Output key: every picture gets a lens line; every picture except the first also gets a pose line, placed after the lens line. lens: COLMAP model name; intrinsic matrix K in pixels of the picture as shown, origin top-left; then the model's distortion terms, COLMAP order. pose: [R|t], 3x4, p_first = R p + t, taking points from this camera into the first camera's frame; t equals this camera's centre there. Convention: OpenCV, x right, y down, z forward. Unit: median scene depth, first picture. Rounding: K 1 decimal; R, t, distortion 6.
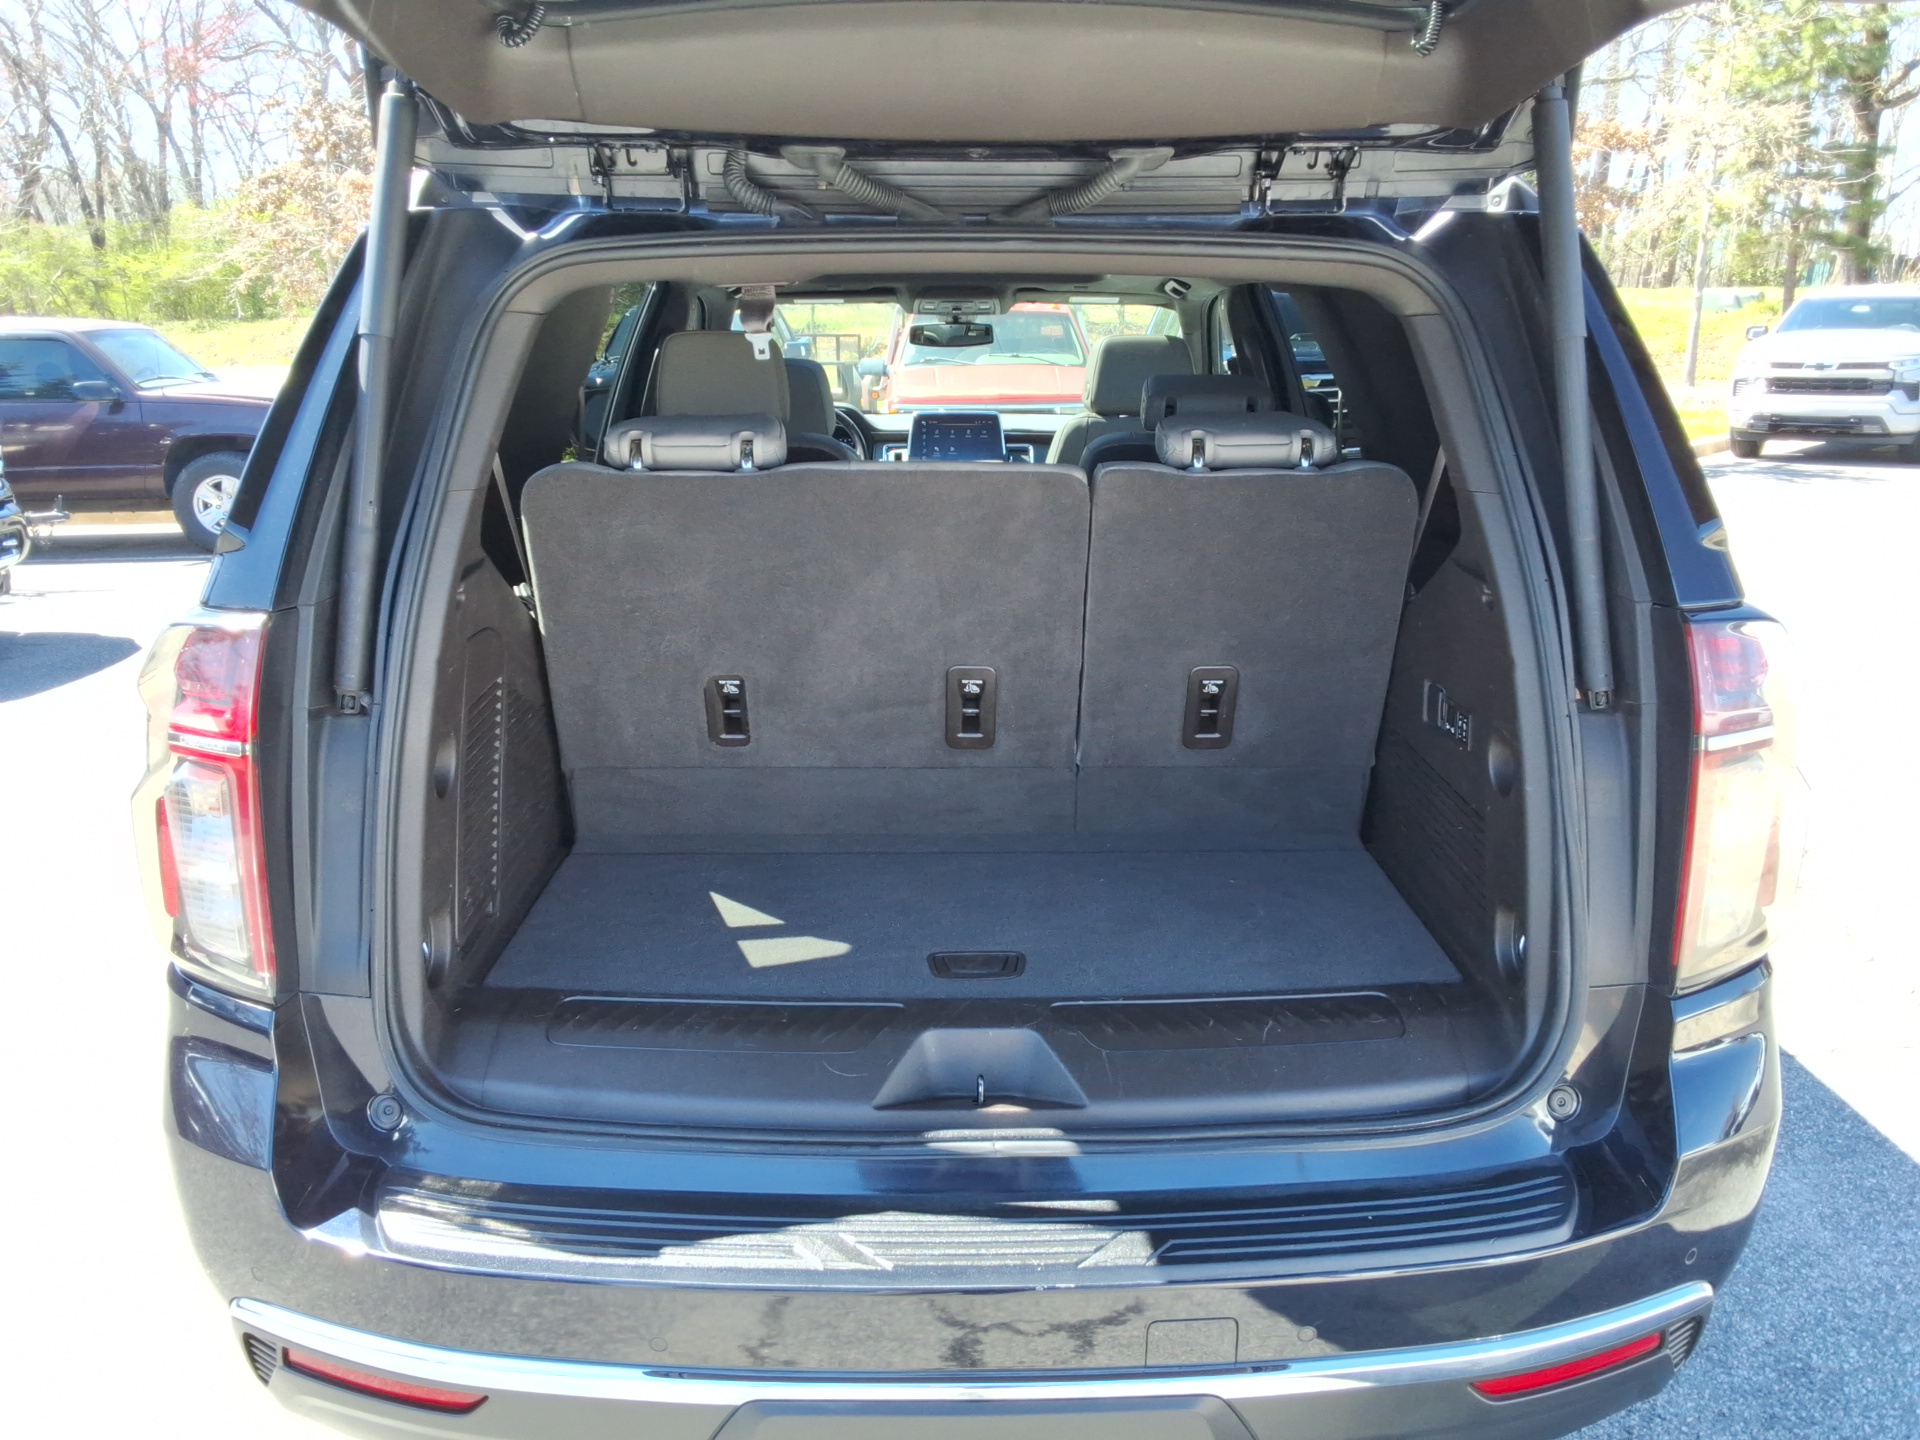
lens RADIAL K [[1529.8, 0, 963.1], [0, 1529.8, 726.5], [0, 0, 1]] dist [0.080515, -0.092223]
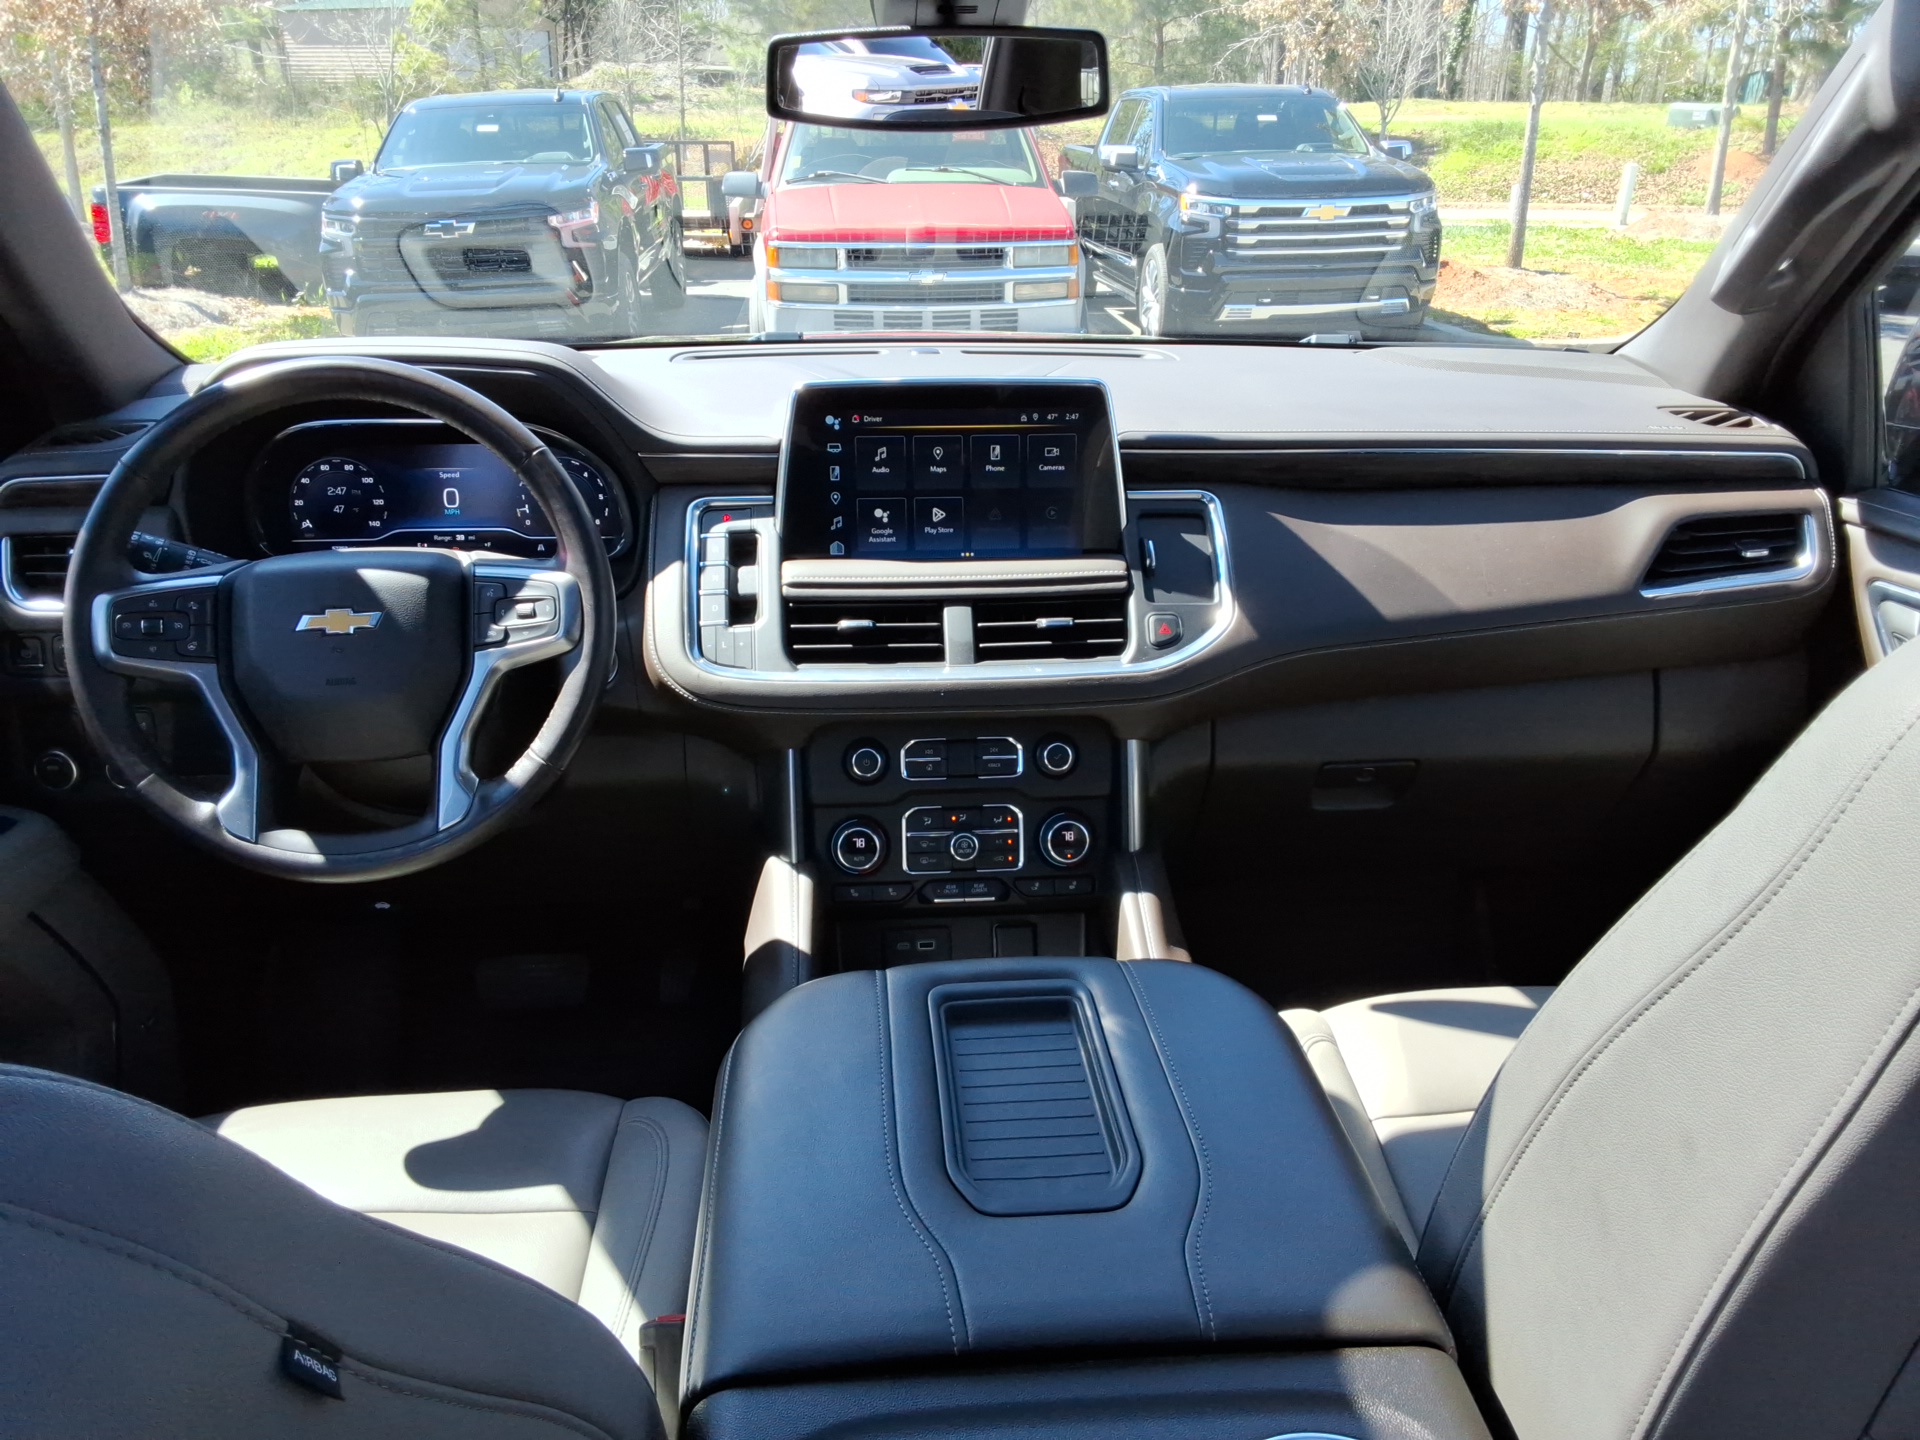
lens RADIAL K [[1538.4, 0, 977.9], [0, 1538.4, 706.8], [0, 0, 1]] dist [0.129679, -0.213231]
pose [[0.997107, -0.017776, 0.073906, -0.004281], [0.010738, 0.995462, 0.094553, -0.035248], [-0.075252, -0.093486, 0.992773, 0.147231]]
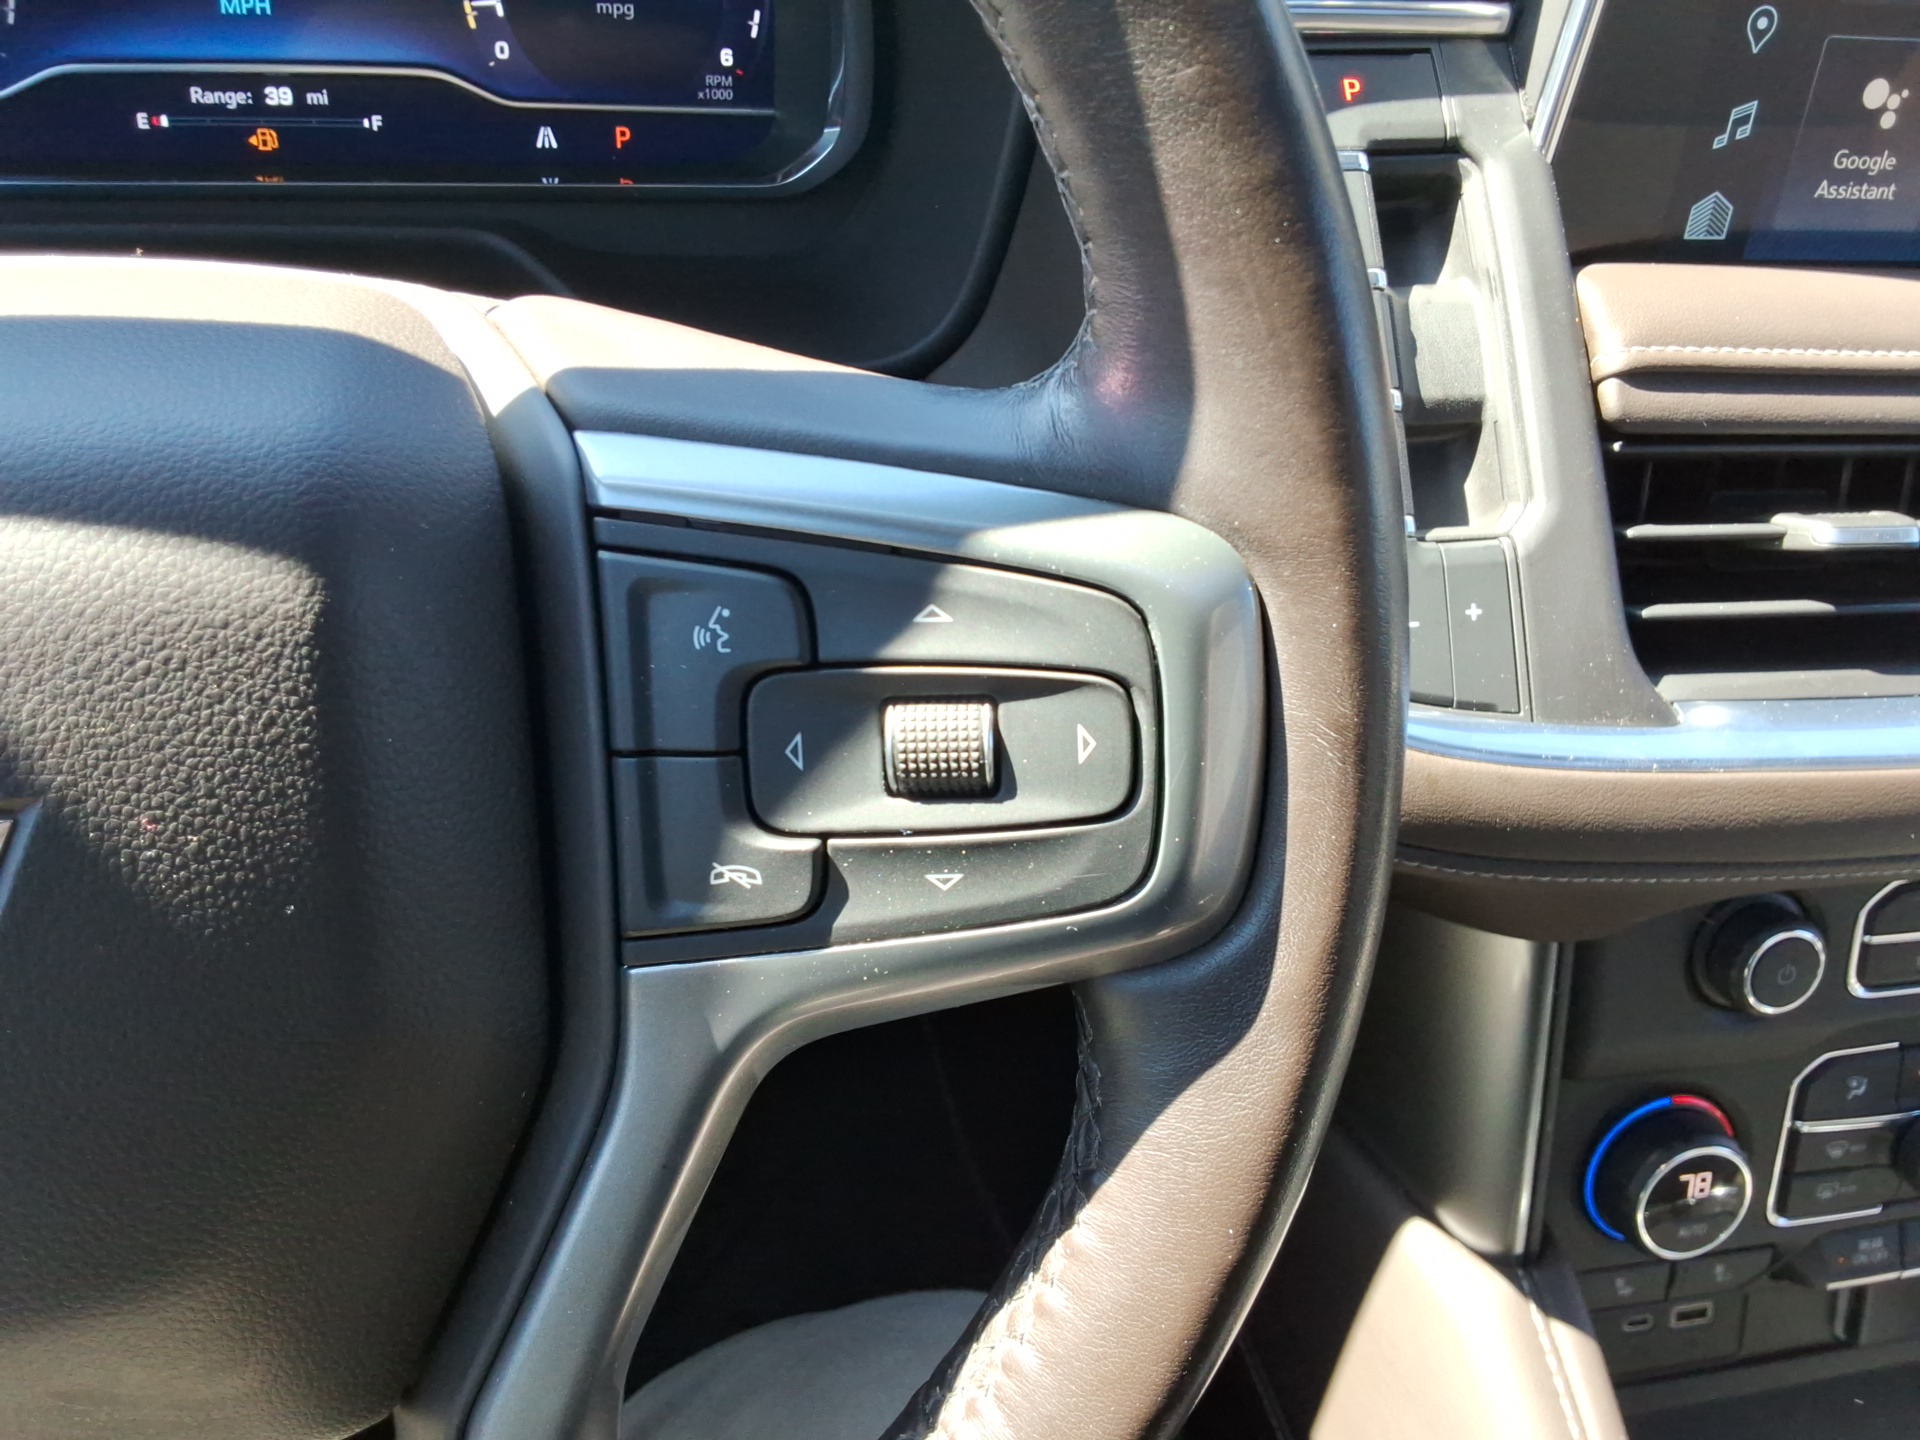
lens RADIAL K [[1553.1, 0, 974.8], [0, 1553.1, 709.1], [0, 0, 1]] dist [0.114146, -0.183282]
pose [[0.978298, -0.048785, 0.201377, -0.016174], [-0.032951, 0.922889, 0.383654, -0.037083], [-0.204565, -0.381963, 0.901253, 0.189525]]
